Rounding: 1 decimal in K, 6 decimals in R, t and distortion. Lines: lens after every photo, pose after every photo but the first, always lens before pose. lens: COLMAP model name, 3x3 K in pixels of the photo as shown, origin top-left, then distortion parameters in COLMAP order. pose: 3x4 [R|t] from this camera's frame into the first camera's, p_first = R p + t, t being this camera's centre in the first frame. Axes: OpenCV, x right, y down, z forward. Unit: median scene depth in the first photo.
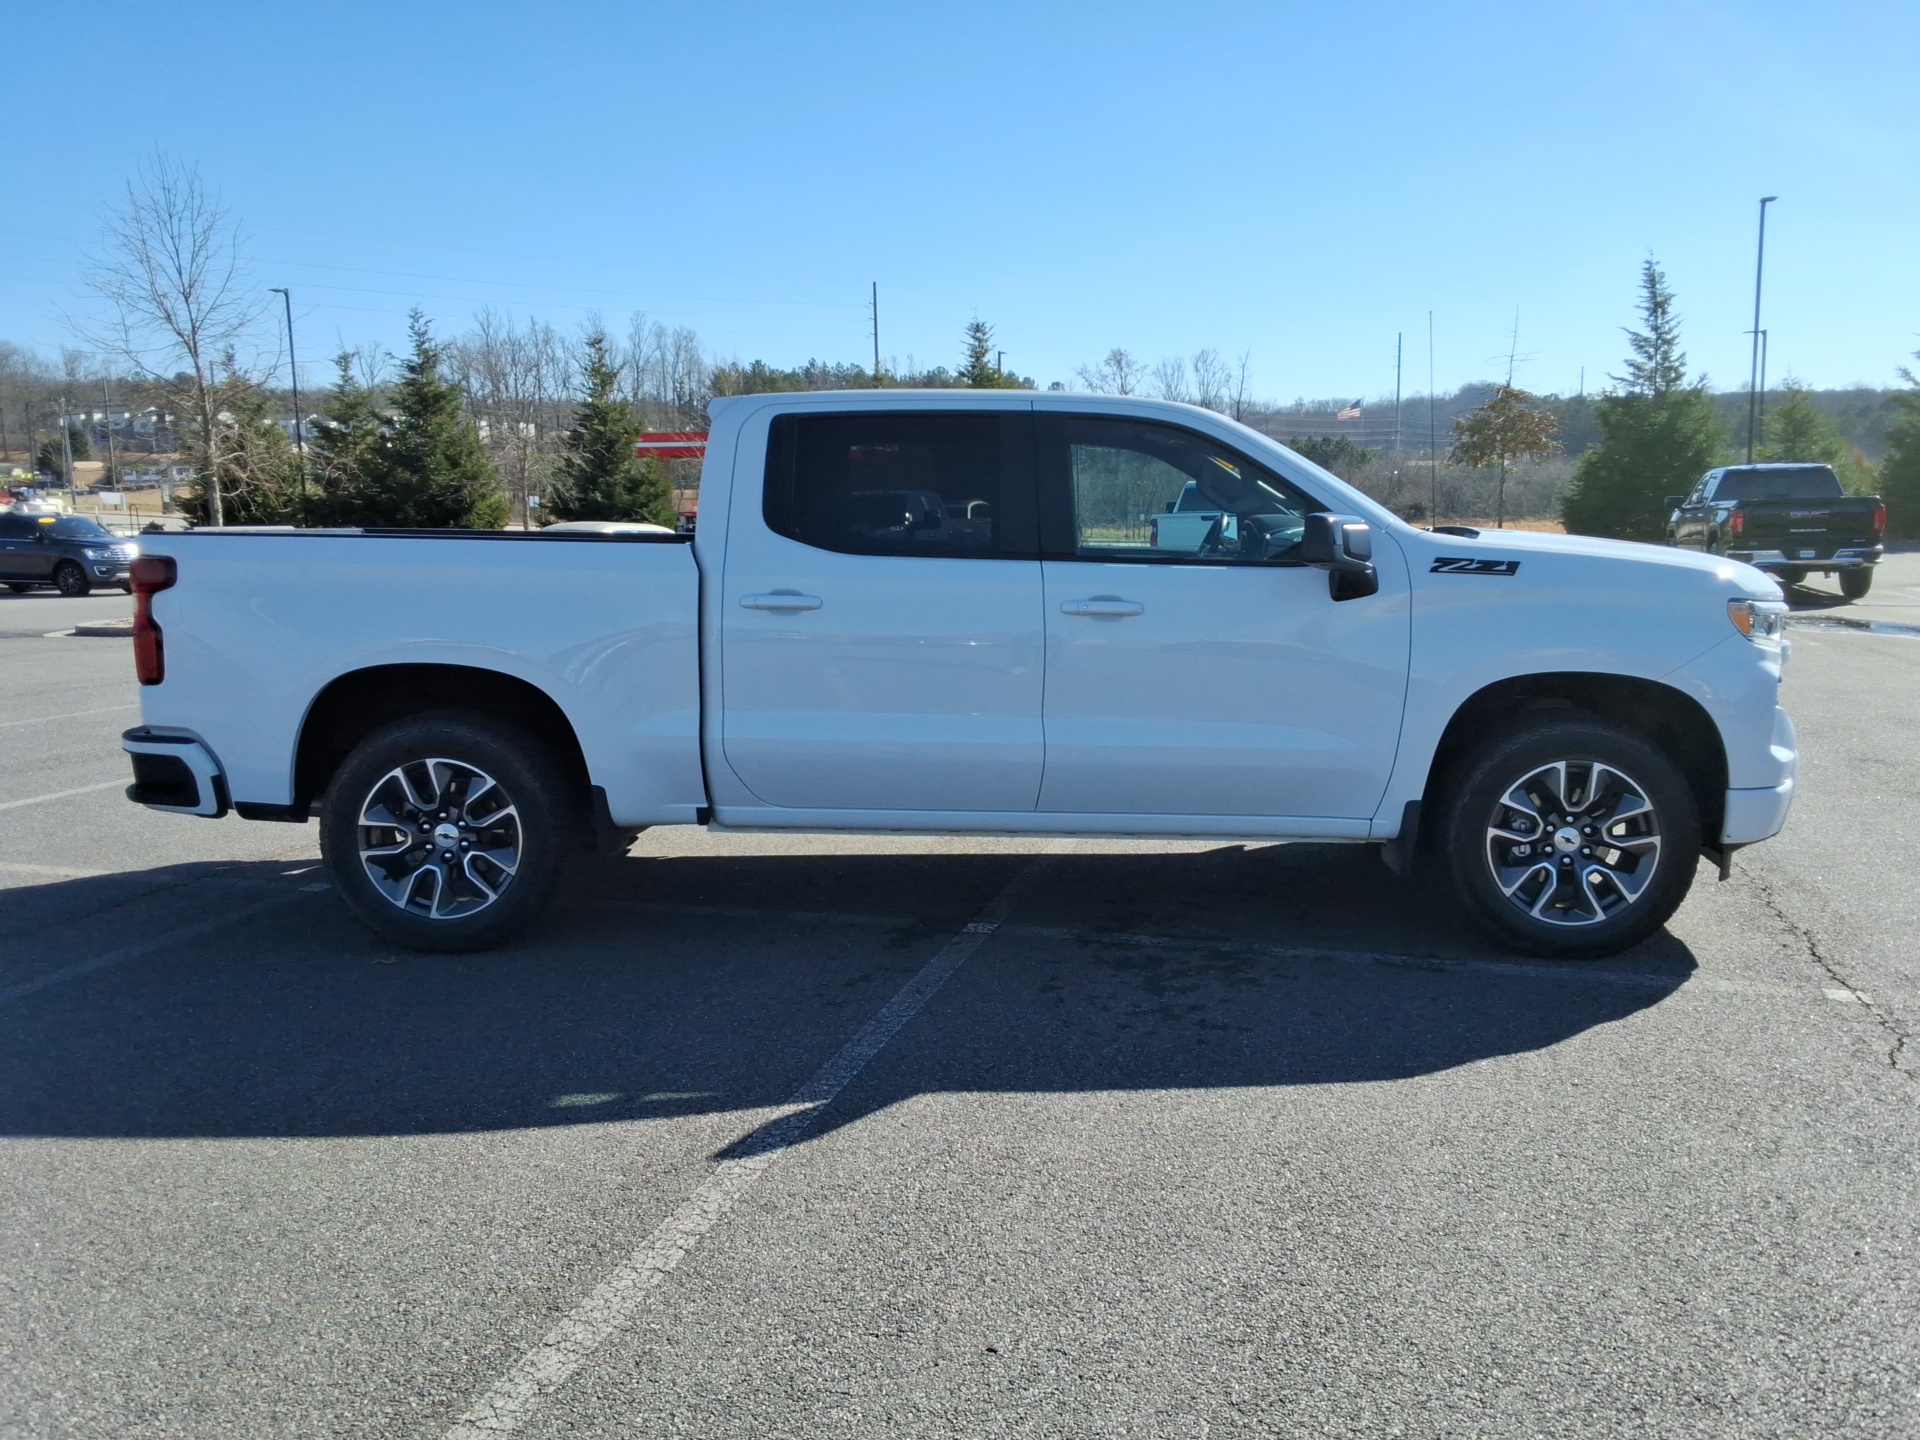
lens RADIAL K [[1545.5, 0, 973.2], [0, 1545.5, 702.5], [0, 0, 1]] dist [0.128472, -0.200772]
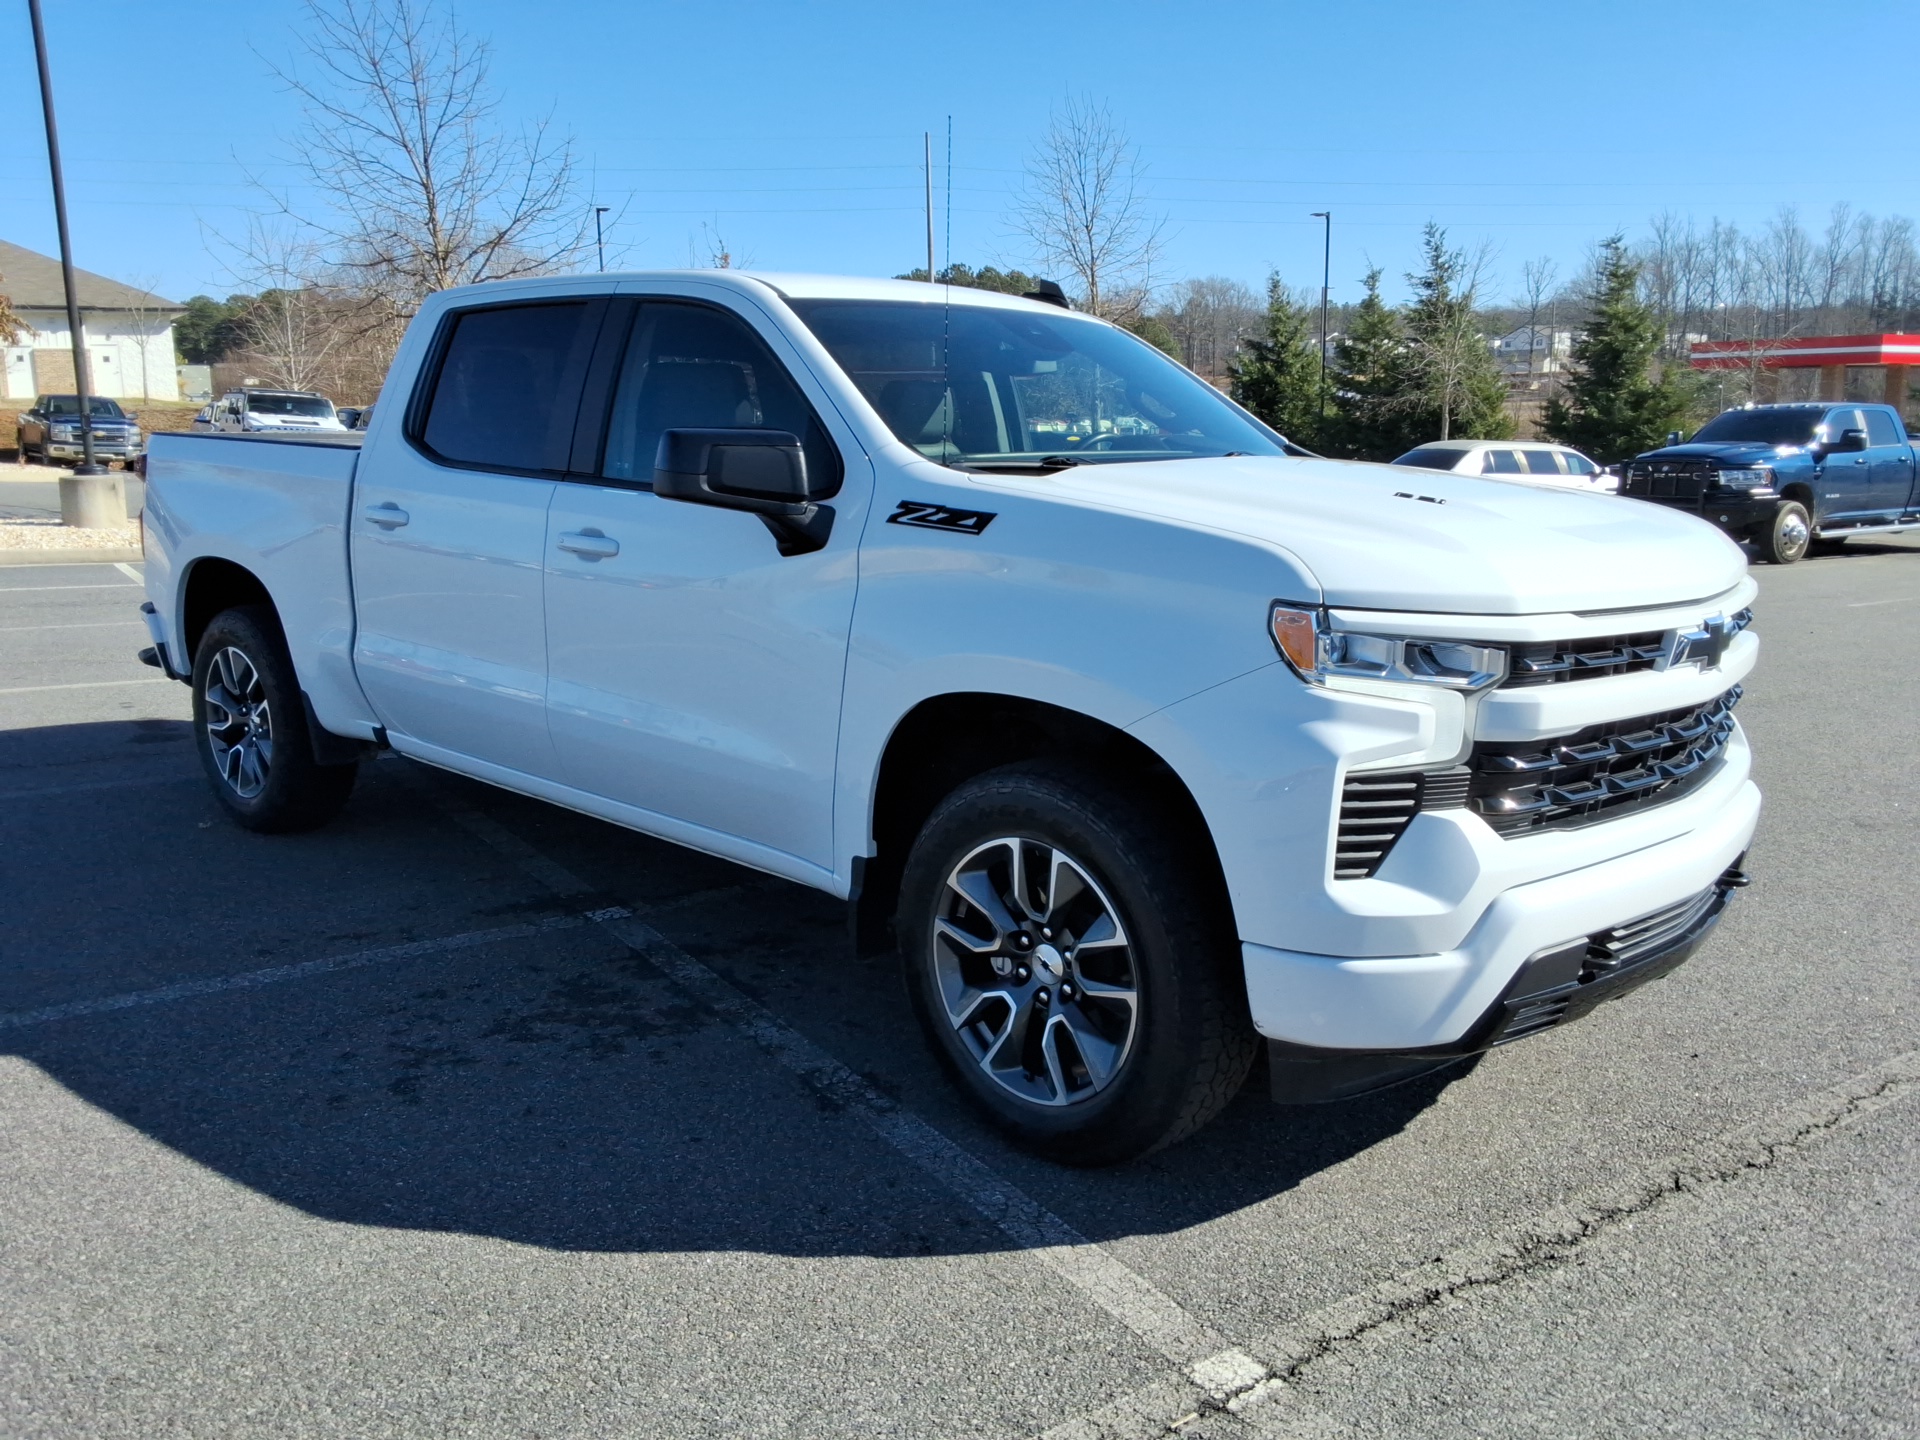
lens RADIAL K [[1535.3, 0, 985.7], [0, 1535.3, 711.6], [0, 0, 1]] dist [0.139317, -0.218191]
pose [[0.756525, 0.128798, -0.641156, 0.750910], [-0.091876, 0.991623, 0.090793, -0.066510], [0.647479, -0.009780, 0.762021, 0.524653]]
